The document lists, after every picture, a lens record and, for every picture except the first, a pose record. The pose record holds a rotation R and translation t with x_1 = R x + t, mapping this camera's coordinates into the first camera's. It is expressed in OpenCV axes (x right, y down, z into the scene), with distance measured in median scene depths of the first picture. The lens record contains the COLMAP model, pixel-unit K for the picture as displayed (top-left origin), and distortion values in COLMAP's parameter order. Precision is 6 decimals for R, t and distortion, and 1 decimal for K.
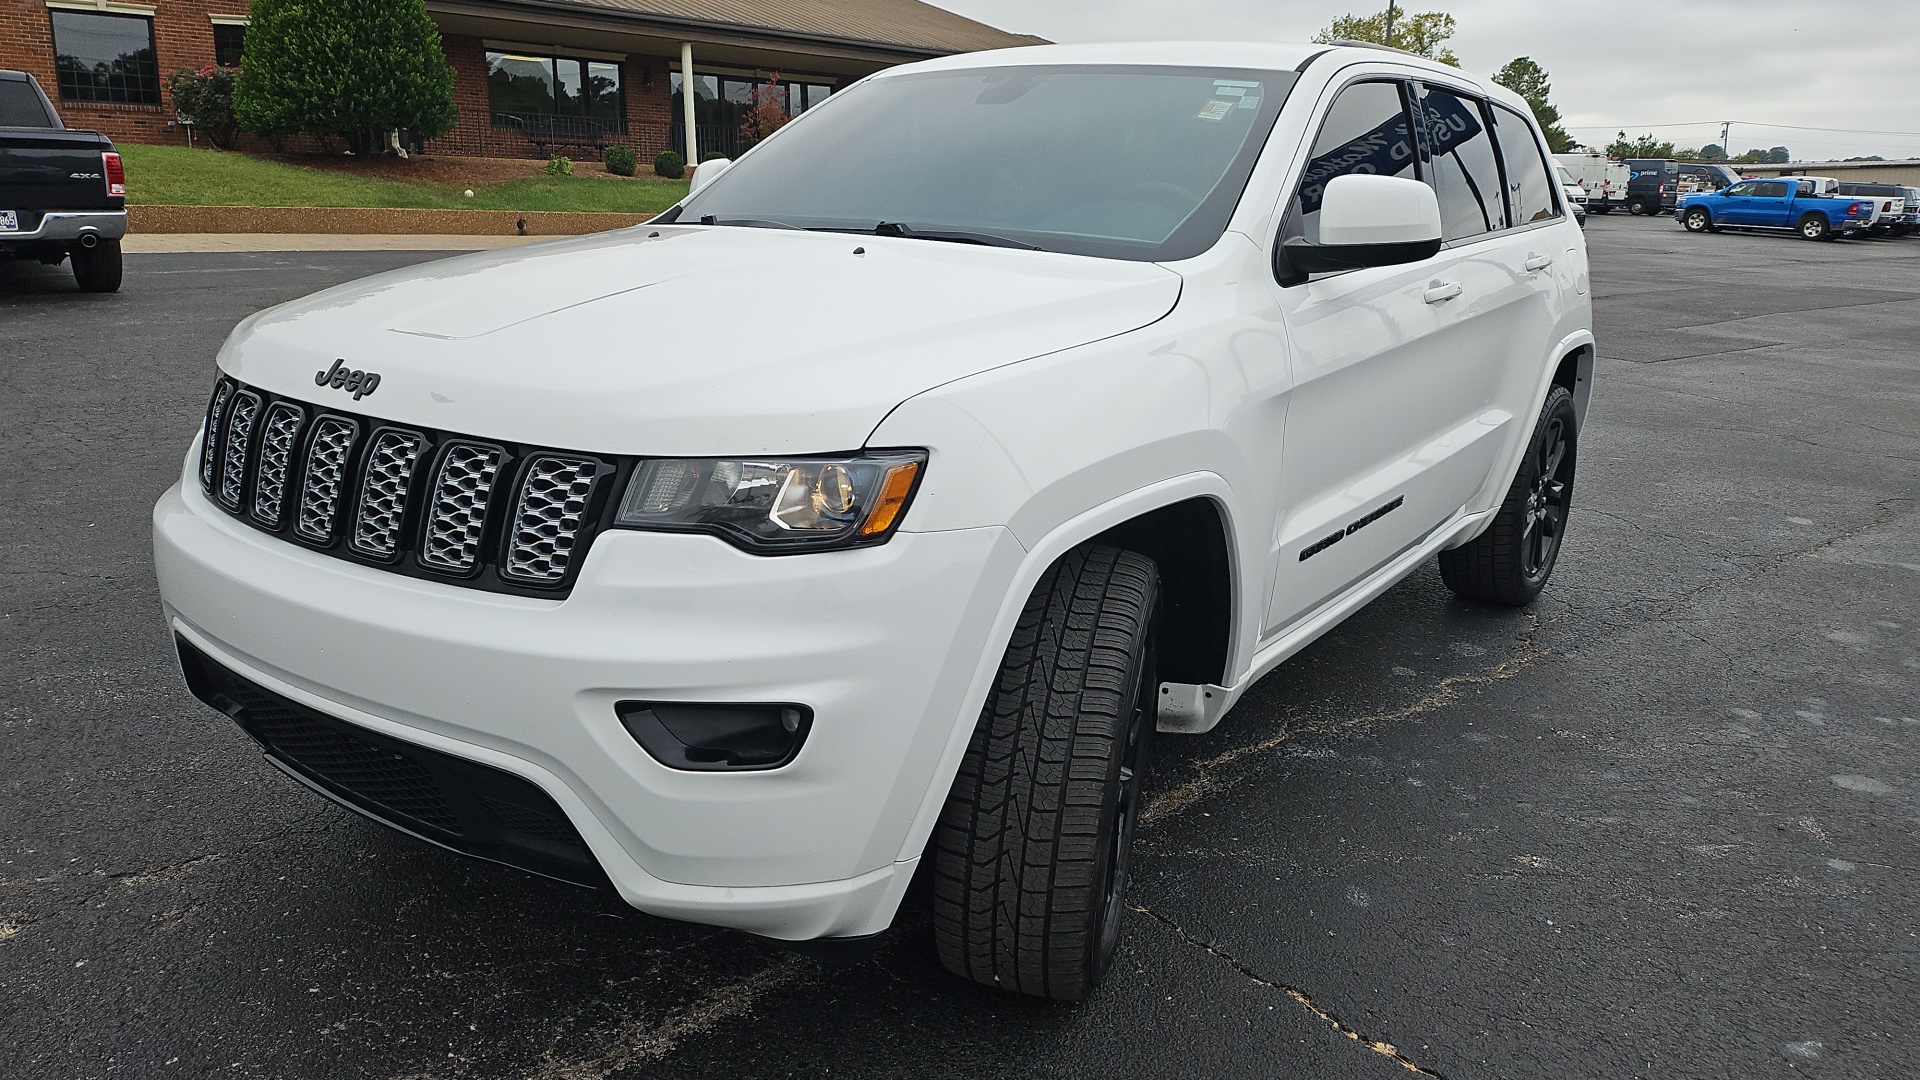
lens RADIAL K [[1317.2, 0, 962.9], [0, 1317.2, 536.2], [0, 0, 1]] dist [0.040918, -0.047560]
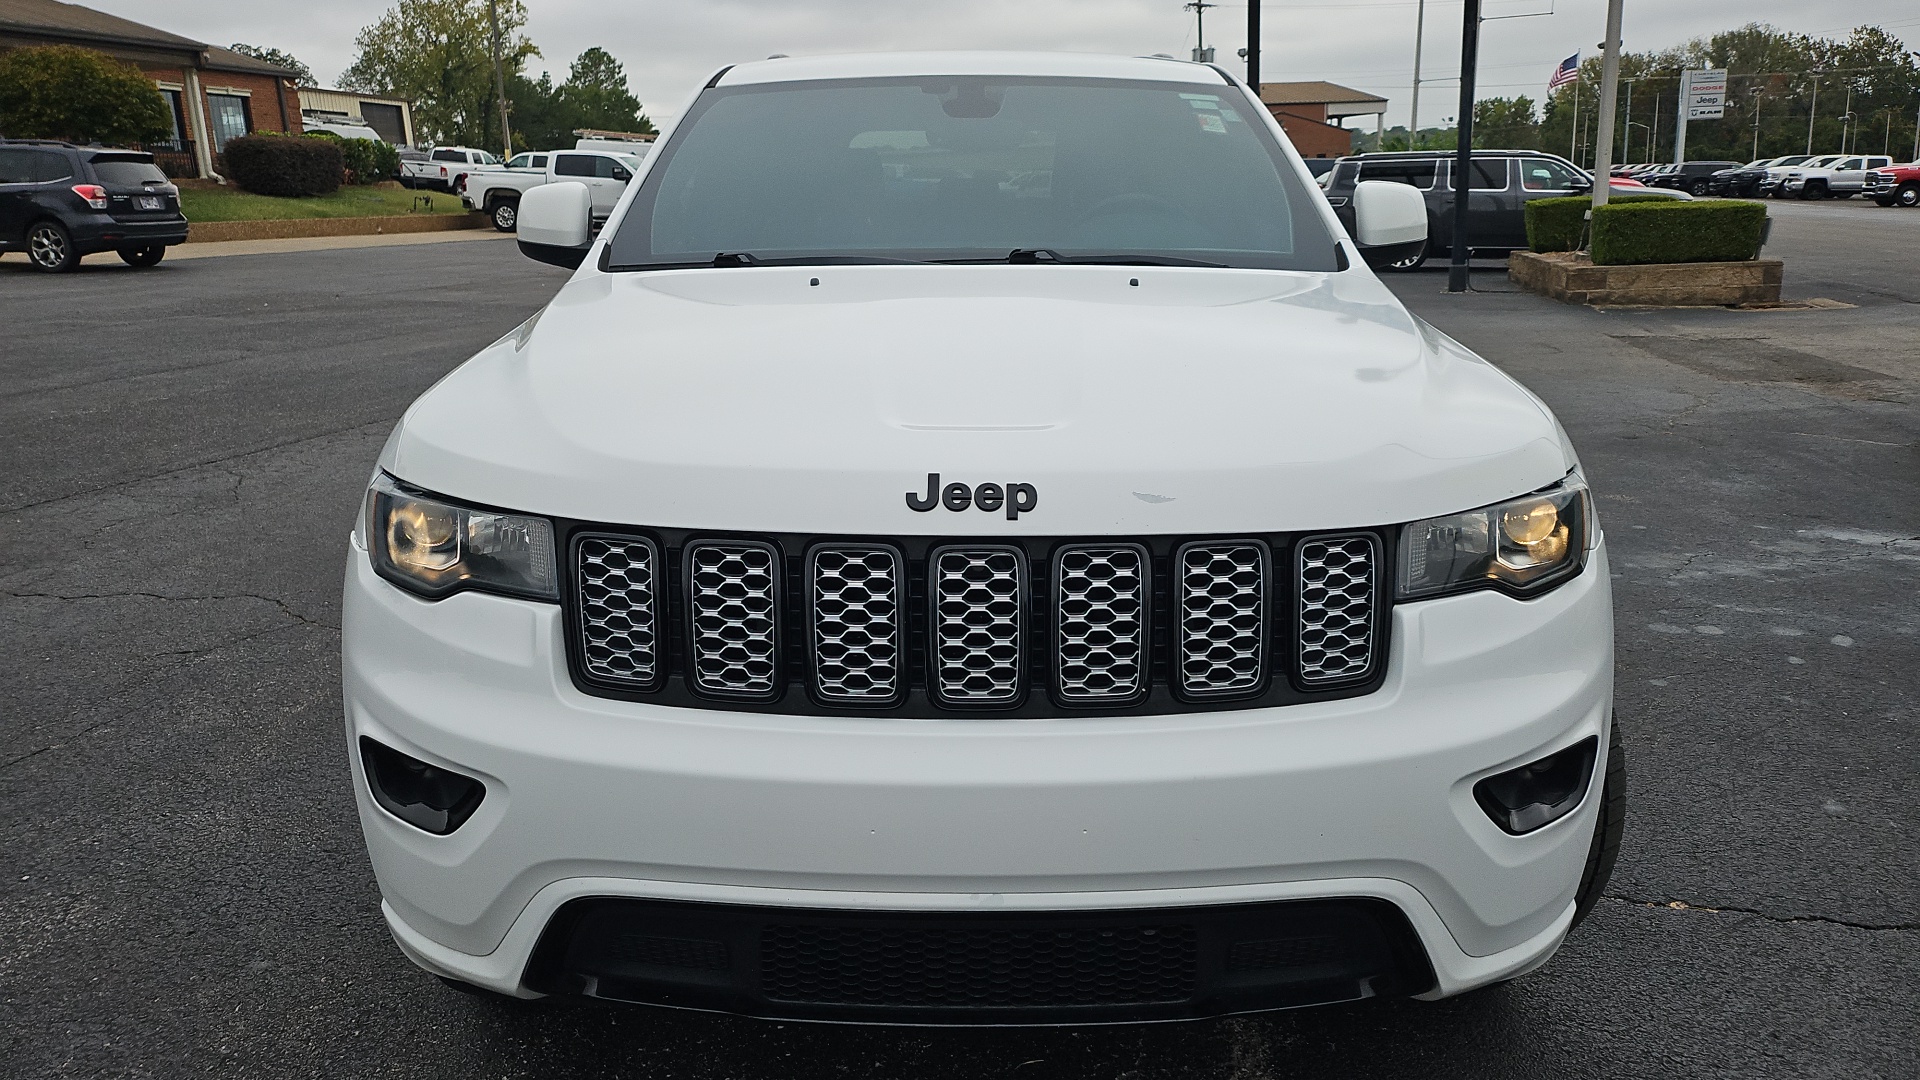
lens RADIAL K [[1317.2, 0, 953.5], [0, 1317.2, 549.4], [0, 0, 1]] dist [0.040918, -0.047560]
pose [[0.797452, -0.181681, 0.575380, -0.794772], [0.170814, 0.982557, 0.073511, -0.125850], [-0.578699, 0.039661, 0.814576, 0.326083]]
